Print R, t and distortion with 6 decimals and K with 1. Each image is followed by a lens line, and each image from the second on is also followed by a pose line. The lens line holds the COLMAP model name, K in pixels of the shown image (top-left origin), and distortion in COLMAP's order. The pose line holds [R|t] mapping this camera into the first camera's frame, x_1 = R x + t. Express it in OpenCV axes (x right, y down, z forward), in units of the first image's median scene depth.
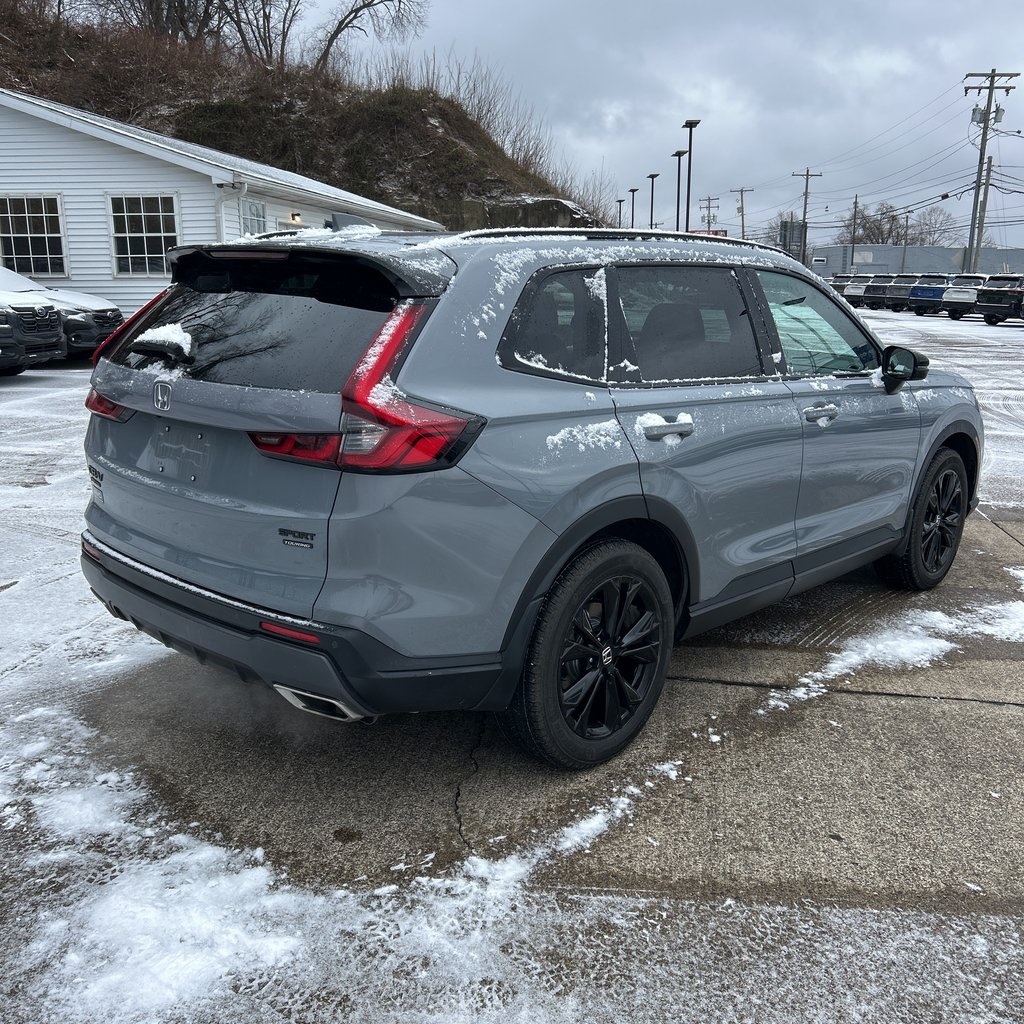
lens RADIAL K [[1024.9, 0, 518.2], [0, 1024.9, 513.4], [0, 0, 1]] dist [0.048905, -0.066487]
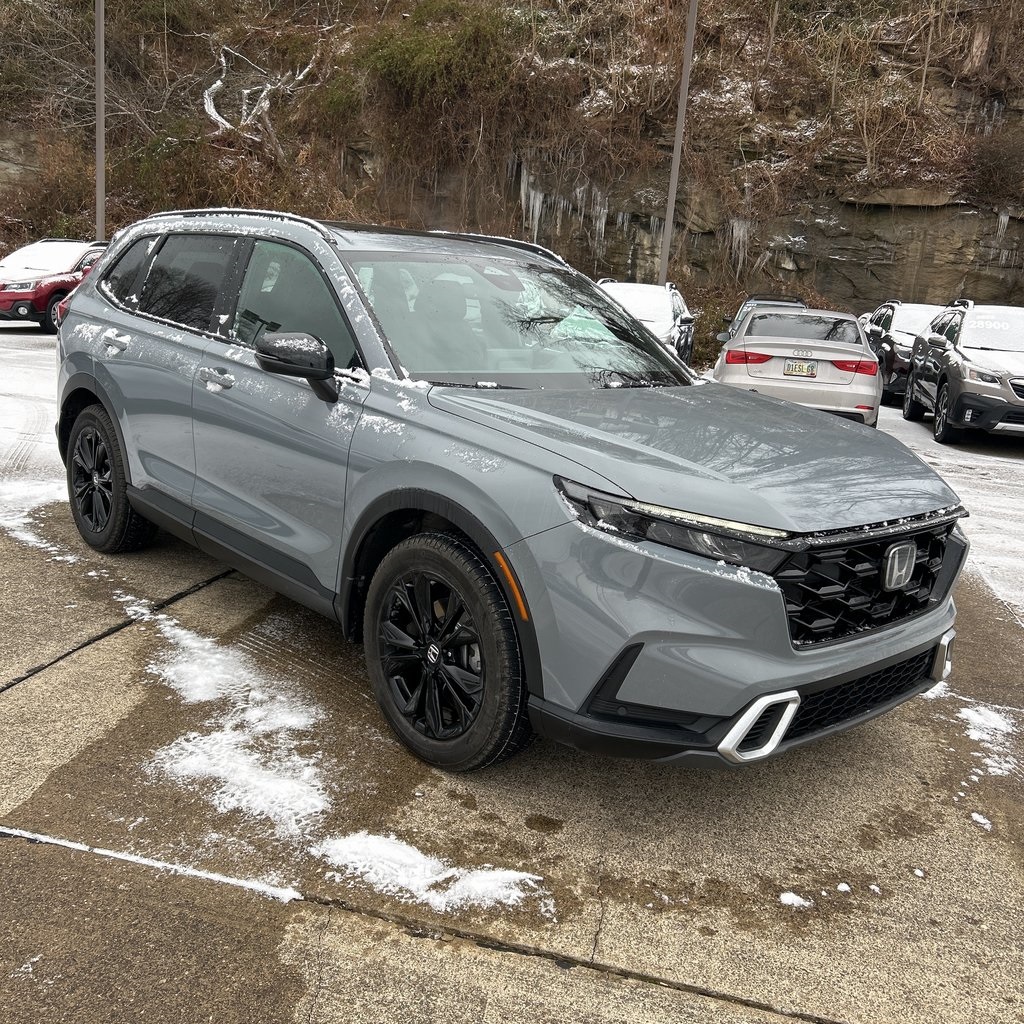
lens RADIAL K [[1019.0, 0, 508.7], [0, 1019.0, 512.8], [0, 0, 1]] dist [0.048960, -0.043158]
pose [[-0.098225, 0.194856, -0.975901, 1.316847], [-0.307873, 0.926585, 0.215996, -0.290423], [0.946344, 0.321670, -0.031023, 1.401503]]
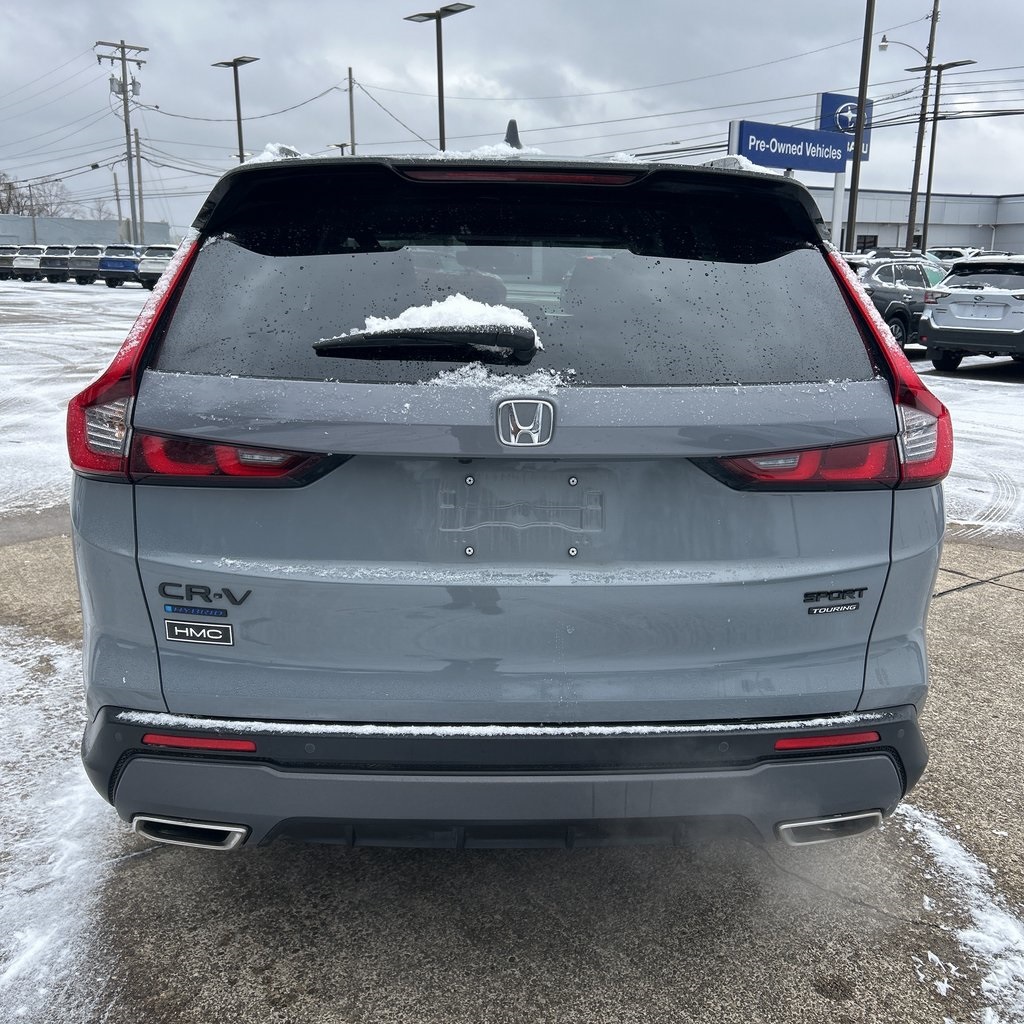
lens RADIAL K [[1019.0, 0, 508.7], [0, 1019.0, 512.8], [0, 0, 1]] dist [0.048960, -0.043158]
pose [[0.711664, -0.178652, 0.679425, -0.568991], [0.161148, 0.982851, 0.089642, -0.088888], [-0.683788, 0.045693, 0.728249, 0.456472]]
